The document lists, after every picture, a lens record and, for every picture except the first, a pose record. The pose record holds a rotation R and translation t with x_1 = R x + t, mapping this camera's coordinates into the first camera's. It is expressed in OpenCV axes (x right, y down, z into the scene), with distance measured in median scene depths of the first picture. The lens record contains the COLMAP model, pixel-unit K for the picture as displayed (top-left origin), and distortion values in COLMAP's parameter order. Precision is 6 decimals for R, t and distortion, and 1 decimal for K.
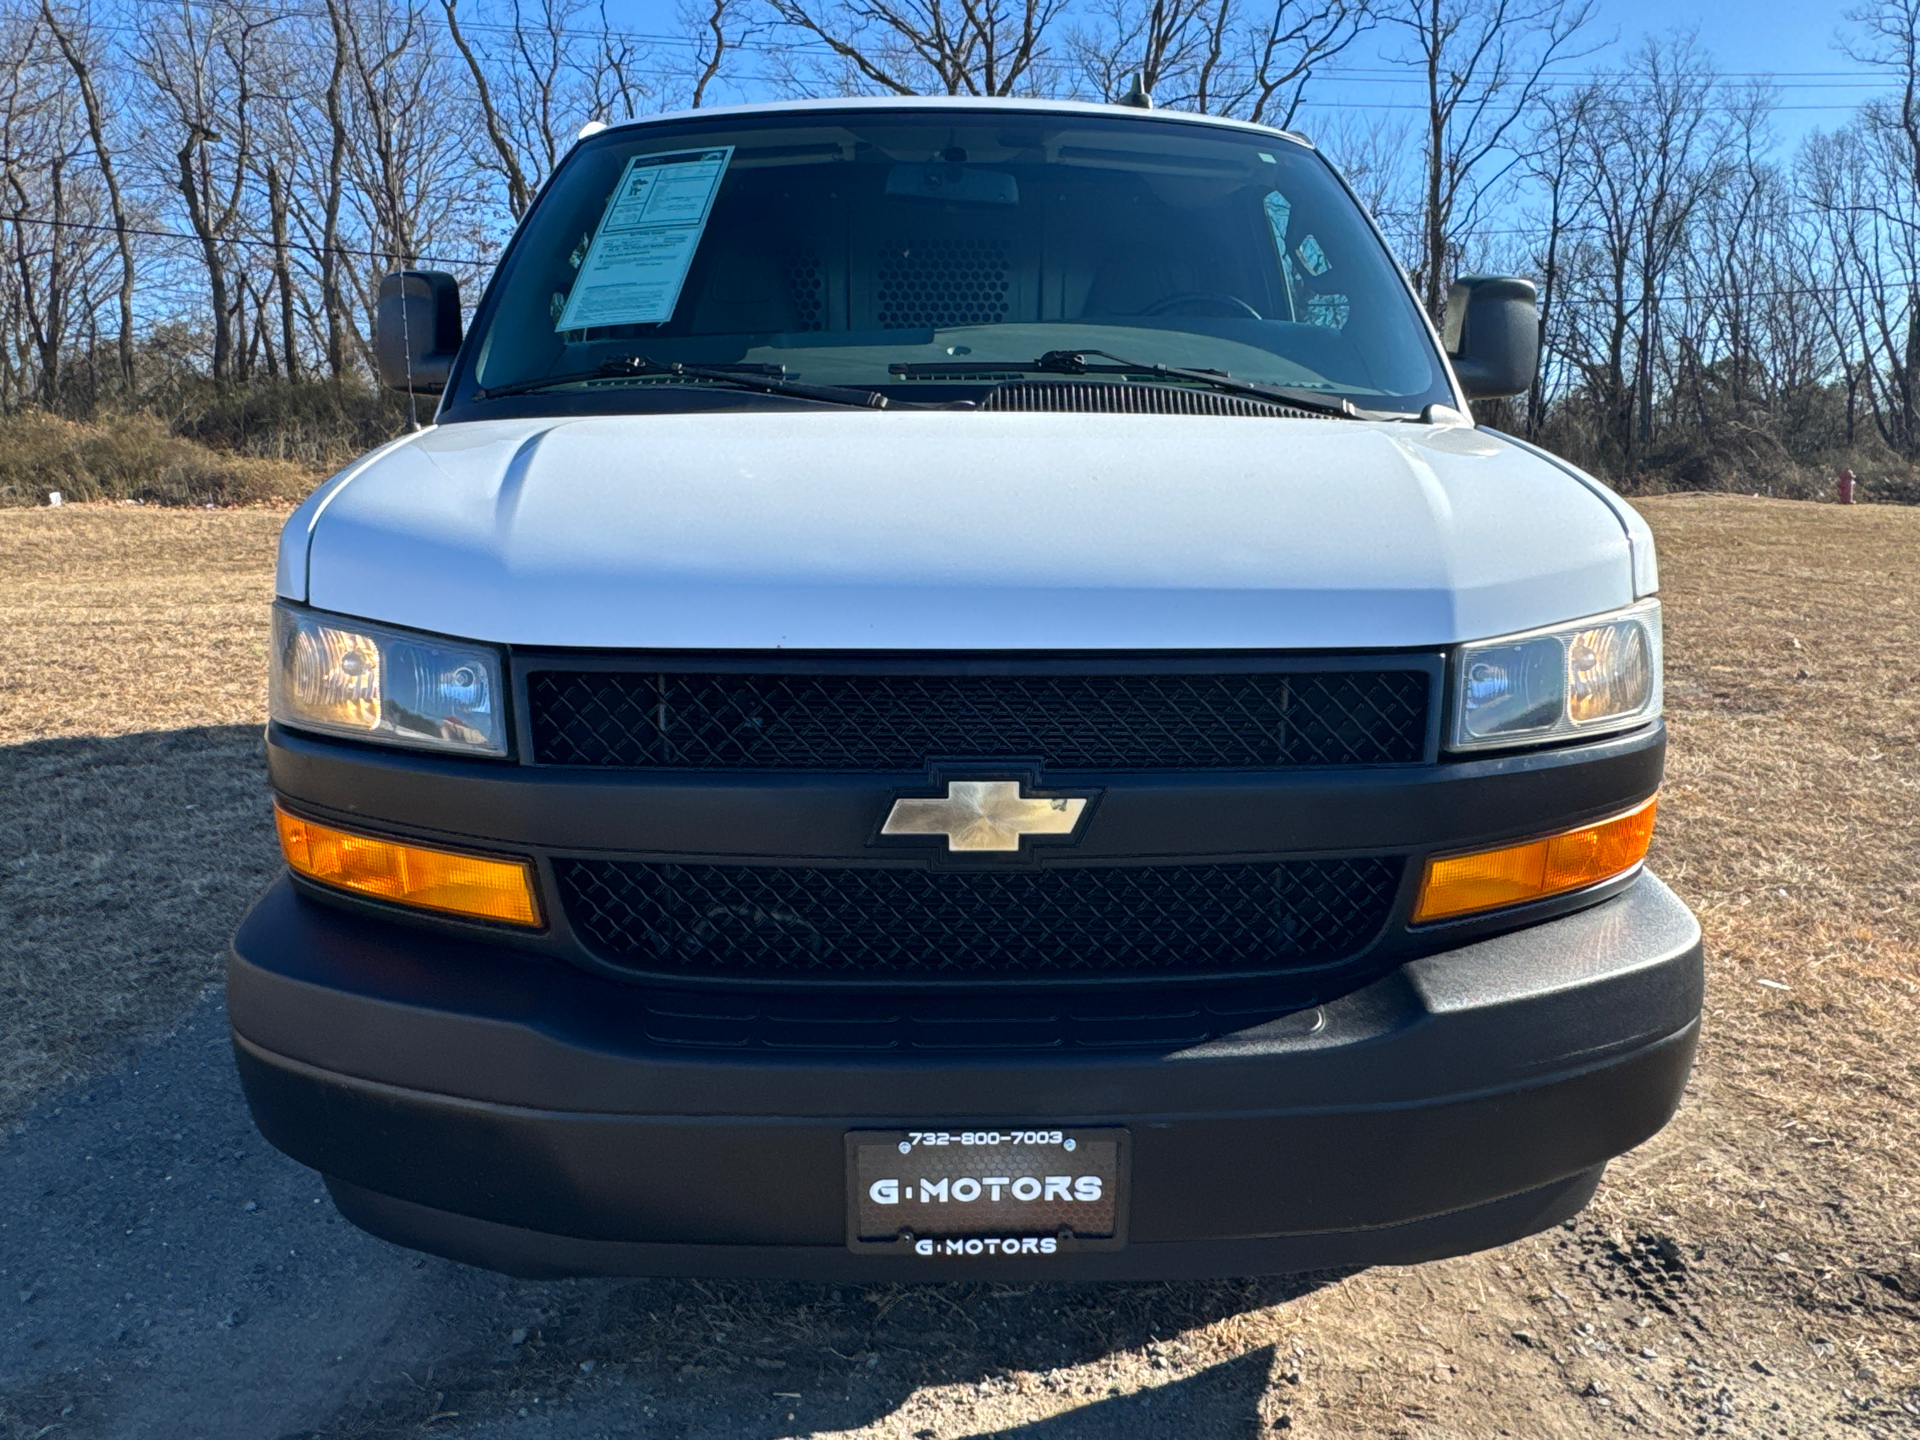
lens RADIAL K [[1363.2, 0, 954.3], [0, 1363.2, 721.2], [0, 0, 1]] dist [-0.005239, 0.006469]
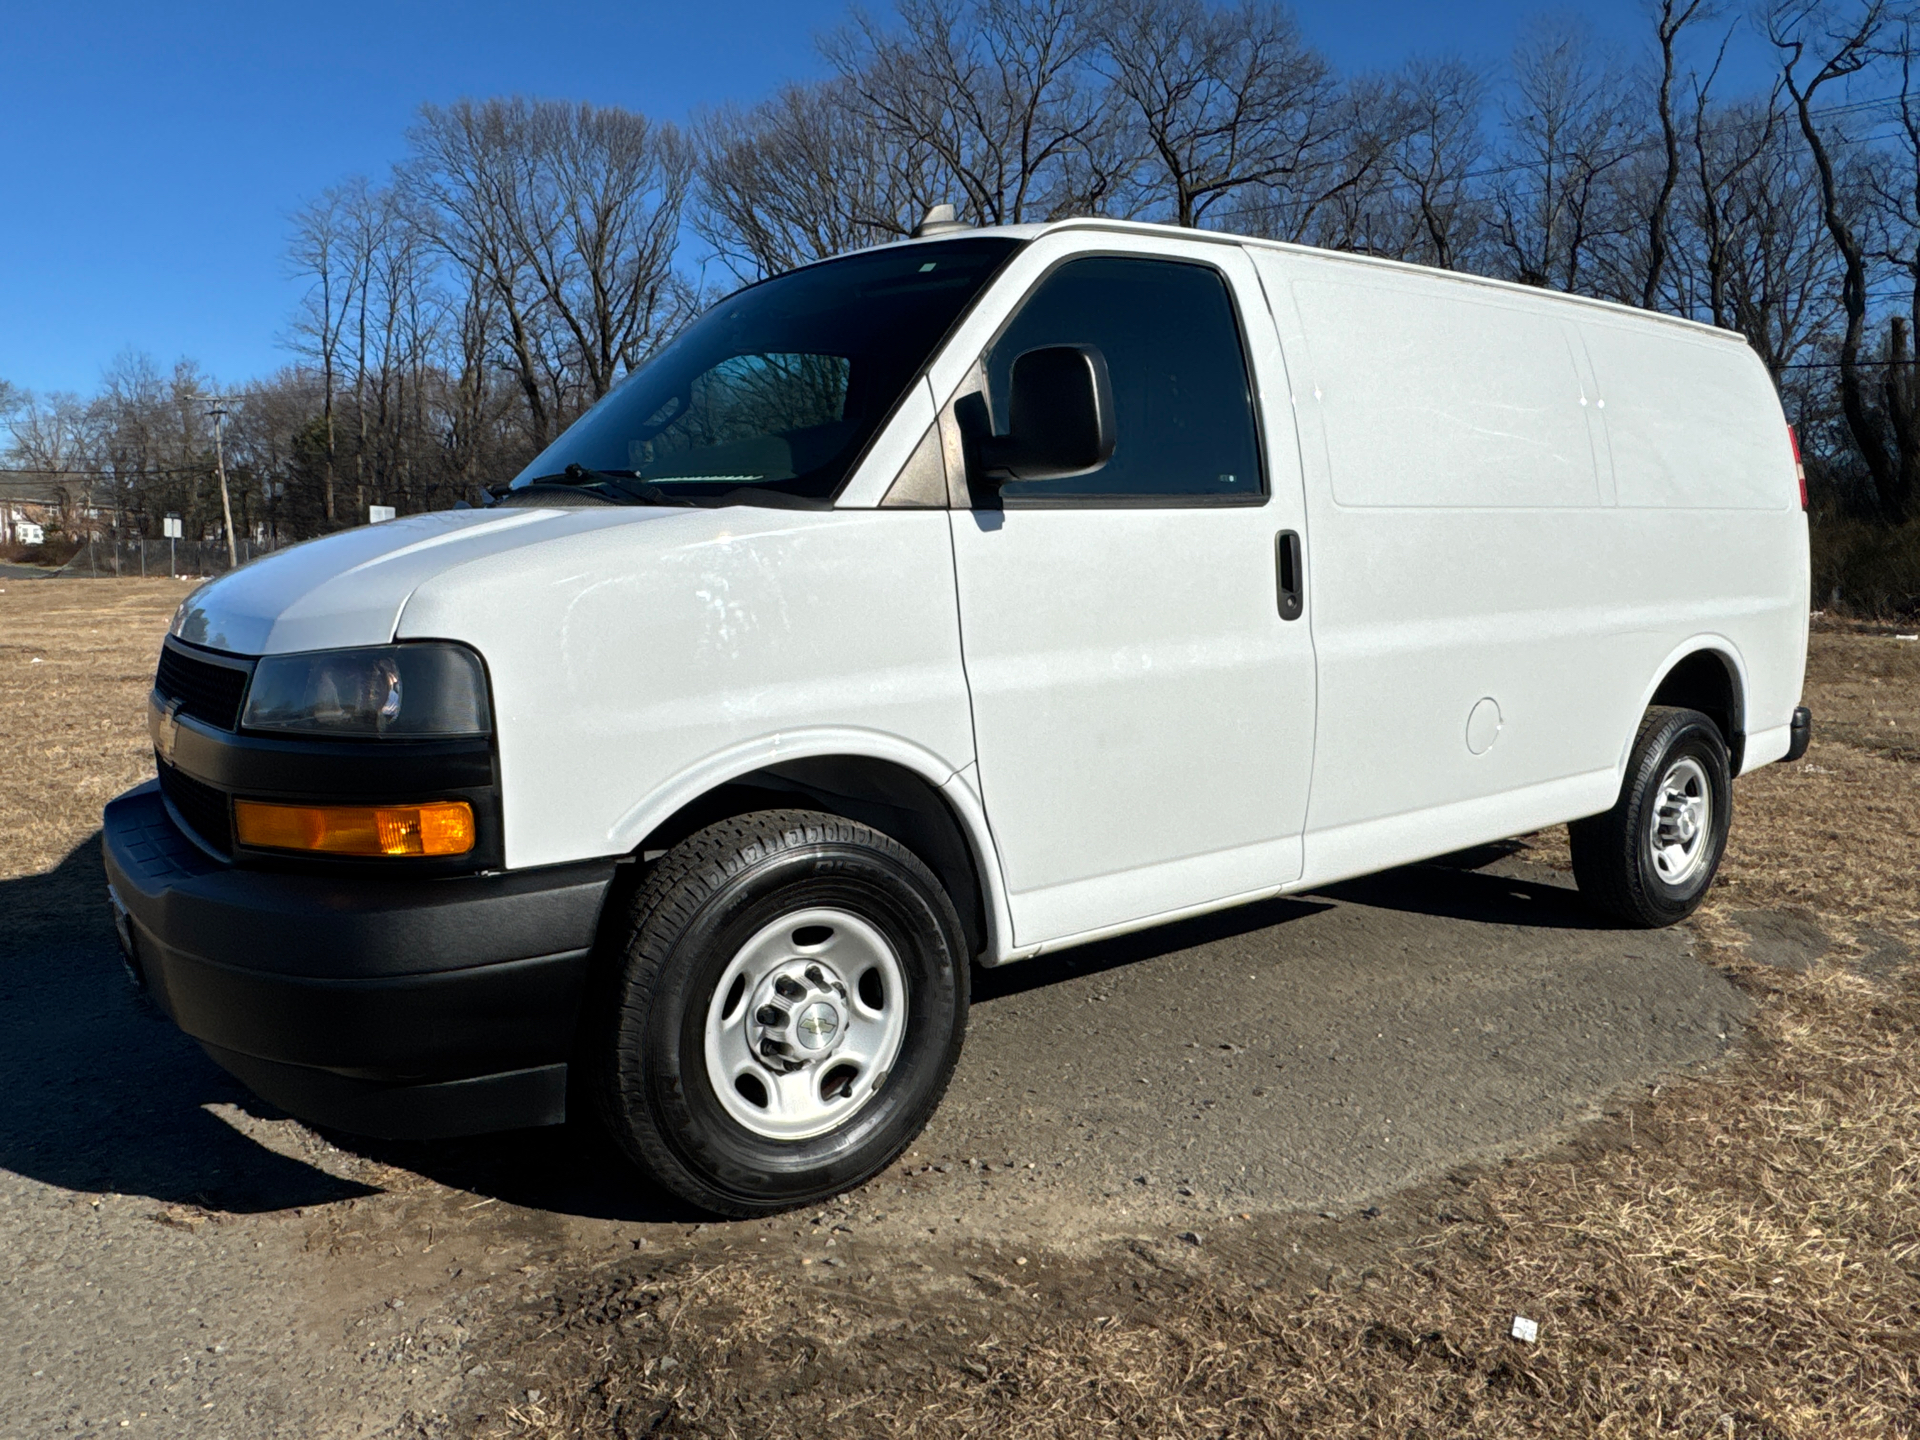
lens RADIAL K [[1363.2, 0, 942.8], [0, 1363.2, 719.0], [0, 0, 1]] dist [-0.005239, 0.006469]
pose [[0.574064, 0.089632, -0.813890, 1.551978], [-0.159978, 0.987112, -0.004130, -0.078765], [0.803030, 0.132575, 0.581005, 0.584613]]
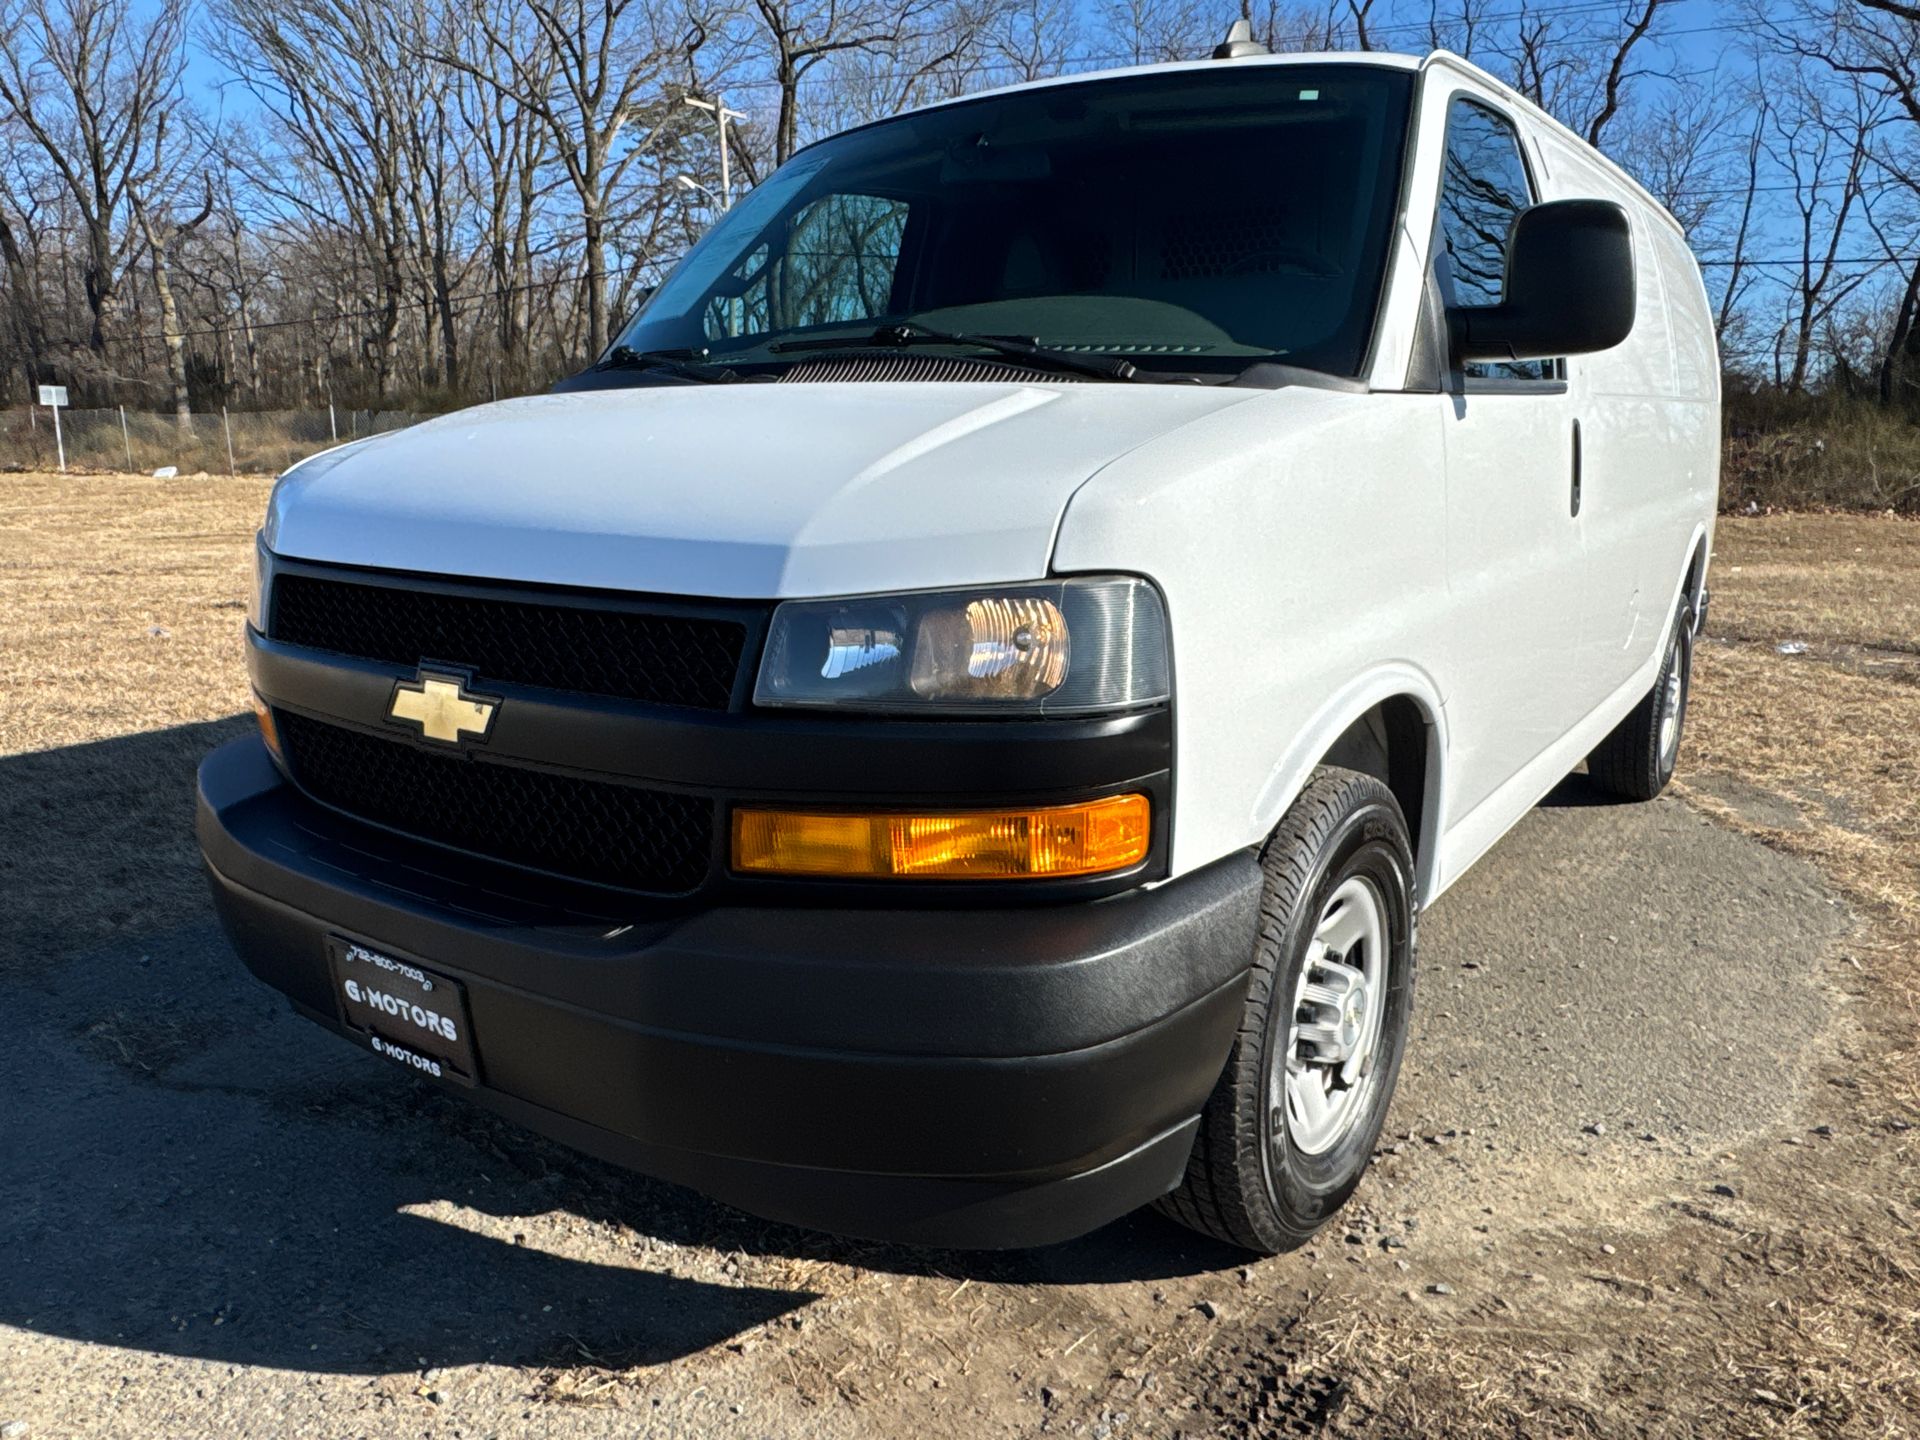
lens RADIAL K [[1363.2, 0, 946.0], [0, 1363.2, 722.1], [0, 0, 1]] dist [-0.005239, 0.006469]
pose [[0.797409, 0.119919, -0.591404, 0.836047], [-0.119821, 0.992006, 0.039590, -0.017227], [0.591424, 0.039293, 0.805403, 0.213269]]
